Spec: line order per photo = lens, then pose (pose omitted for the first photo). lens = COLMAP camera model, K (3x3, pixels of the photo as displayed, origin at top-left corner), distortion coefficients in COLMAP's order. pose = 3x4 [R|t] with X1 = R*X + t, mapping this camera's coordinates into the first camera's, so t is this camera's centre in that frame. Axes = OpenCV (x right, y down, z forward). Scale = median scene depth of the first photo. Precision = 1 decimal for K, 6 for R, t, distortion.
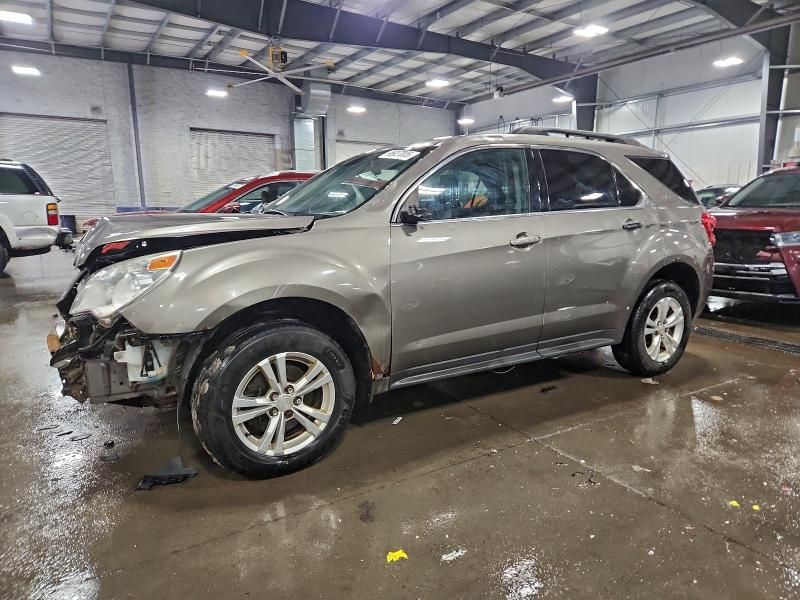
lens RADIAL K [[524.8, 0, 399.0], [0, 524.8, 313.1], [0, 0, 1]] dist [0.101262, -0.094980]
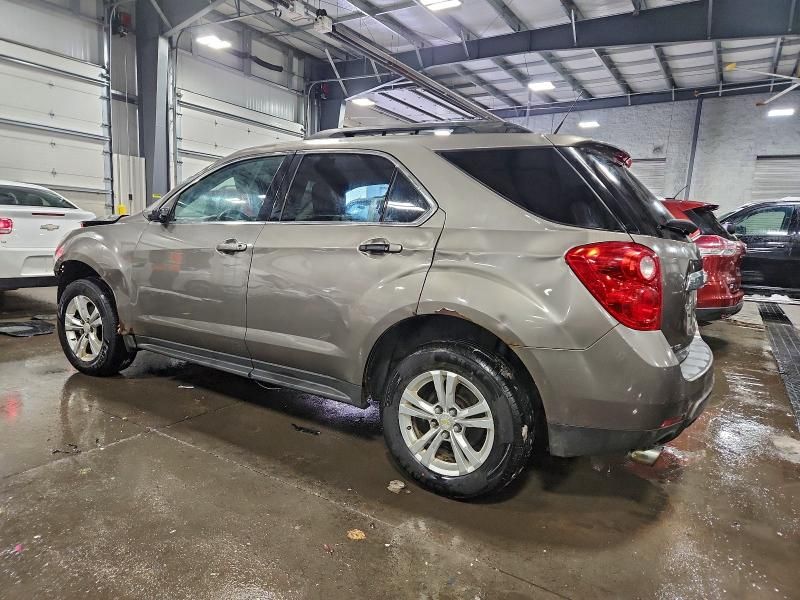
lens RADIAL K [[548.7, 0, 400.0], [0, 548.7, 300.0], [0, 0, 1]] dist [0.043483, 0.001530]
pose [[0.438154, 0.138526, -0.888162, 0.621714], [-0.227868, 0.972897, 0.039329, -0.072900], [0.869538, 0.185152, 0.457845, 0.390188]]
